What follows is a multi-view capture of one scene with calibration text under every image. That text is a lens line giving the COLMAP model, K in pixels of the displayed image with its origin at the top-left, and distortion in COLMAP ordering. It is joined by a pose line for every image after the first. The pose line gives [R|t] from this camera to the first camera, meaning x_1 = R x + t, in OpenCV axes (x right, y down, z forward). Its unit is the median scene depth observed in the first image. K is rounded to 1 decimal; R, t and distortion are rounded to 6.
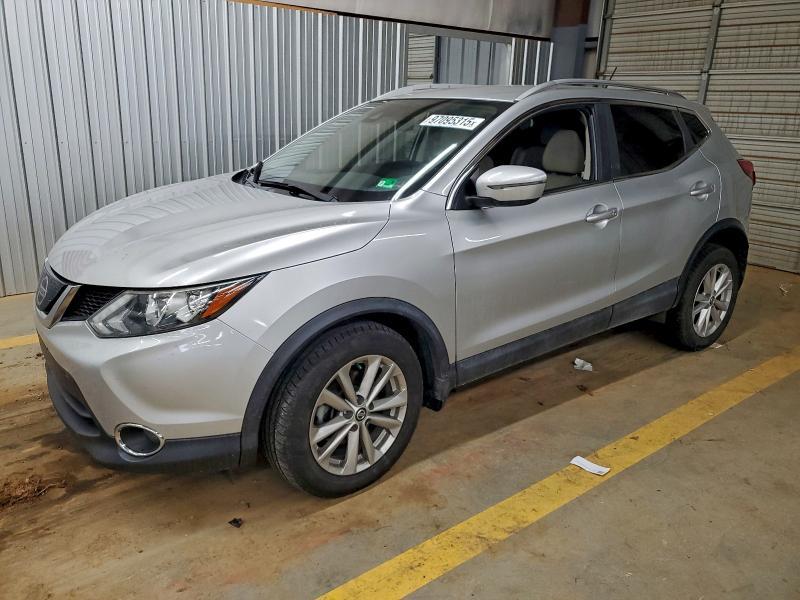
lens RADIAL K [[620.2, 0, 399.9], [0, 620.2, 296.8], [0, 0, 1]] dist [0.008323, 0.004656]
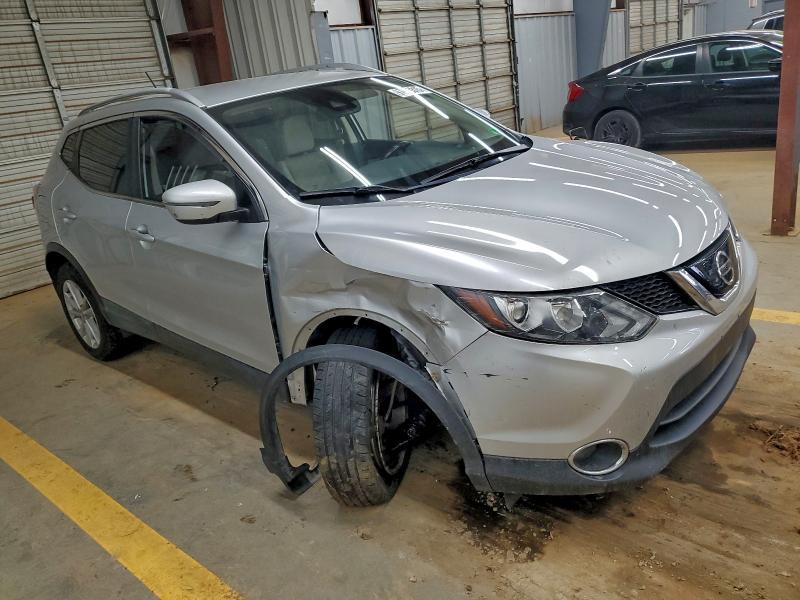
lens RADIAL K [[620.2, 0, 400.8], [0, 620.2, 301.7], [0, 0, 1]] dist [0.008323, 0.004656]
pose [[-0.185580, -0.327521, 0.926440, -1.176190], [0.407567, 0.832237, 0.375859, -0.432588], [-0.894119, 0.447338, -0.020960, 1.298970]]
